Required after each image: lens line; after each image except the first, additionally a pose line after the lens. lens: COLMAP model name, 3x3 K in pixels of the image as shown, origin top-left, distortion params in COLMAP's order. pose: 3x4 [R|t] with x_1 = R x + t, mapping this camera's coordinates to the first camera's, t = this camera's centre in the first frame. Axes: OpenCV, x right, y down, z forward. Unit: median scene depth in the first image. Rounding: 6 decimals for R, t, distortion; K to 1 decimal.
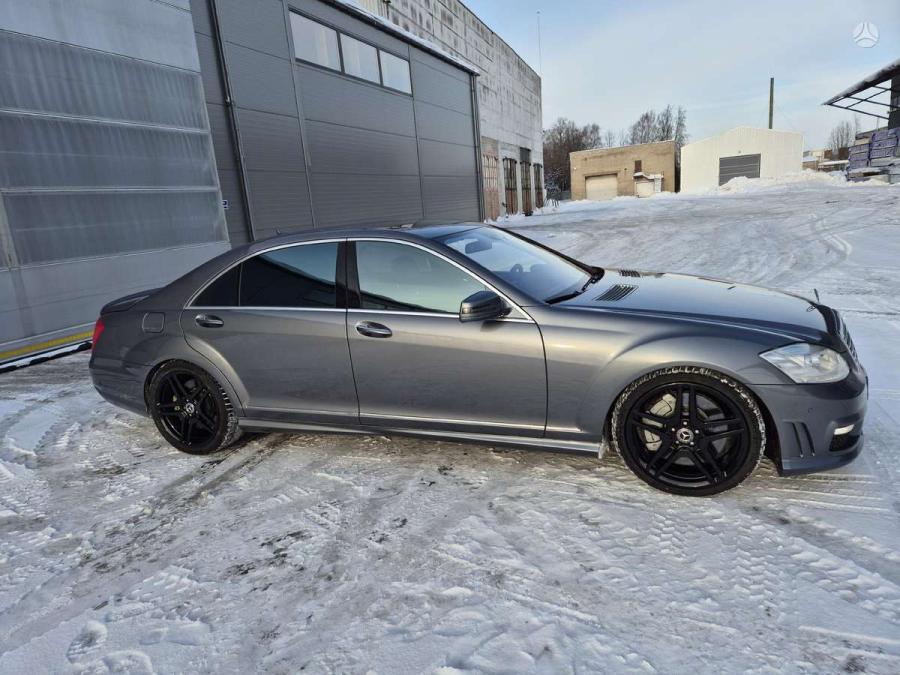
lens RADIAL K [[595.1, 0, 464.1], [0, 595.1, 338.2], [0, 0, 1]] dist [0.084503, -0.072844]
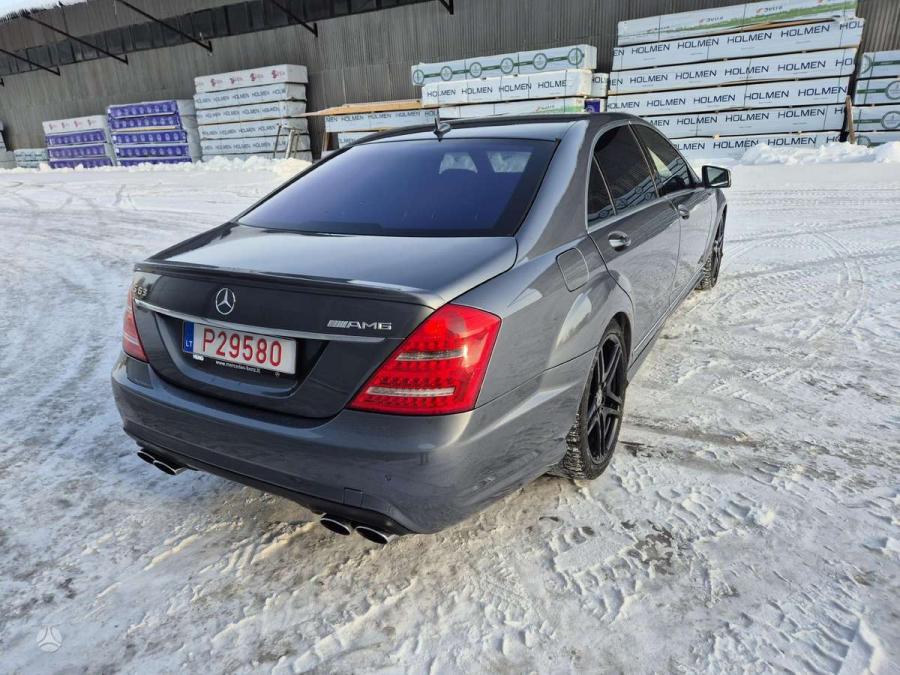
lens RADIAL K [[598.2, 0, 450.0], [0, 598.2, 337.5], [0, 0, 1]] dist [0.080361, -0.069072]
pose [[0.175820, -0.258654, 0.949834, -0.564528], [0.253766, 0.944164, 0.210136, -0.057993], [-0.951152, 0.204090, 0.231640, 0.538643]]
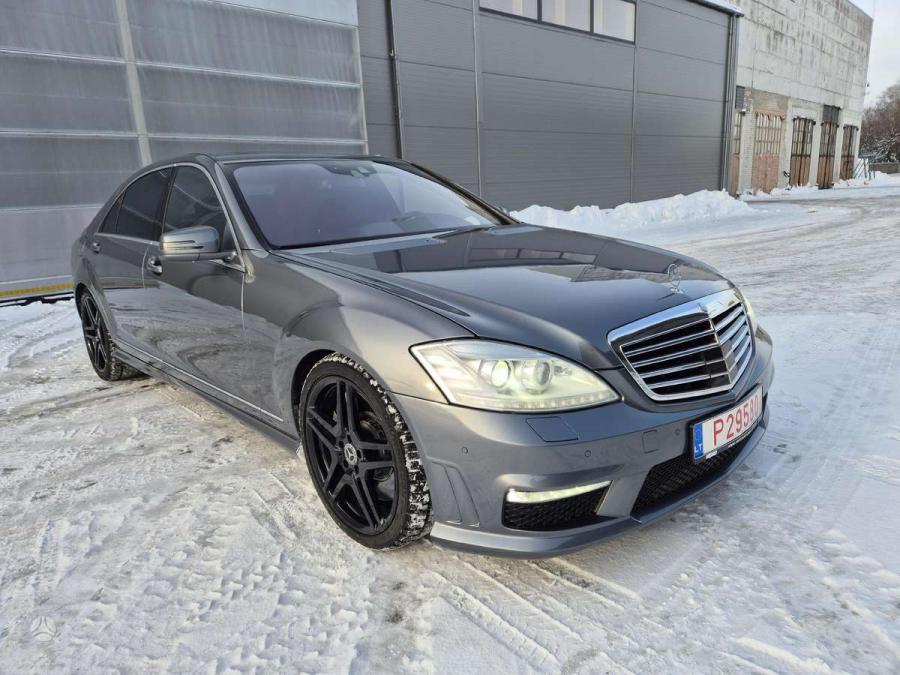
lens RADIAL K [[603.3, 0, 473.1], [0, 603.3, 335.8], [0, 0, 1]] dist [0.083831, -0.074674]
pose [[0.901786, 0.134973, -0.410565, 0.298869], [-0.118810, 0.990802, 0.064765, -0.012929], [0.415530, -0.009625, 0.909528, 0.170069]]
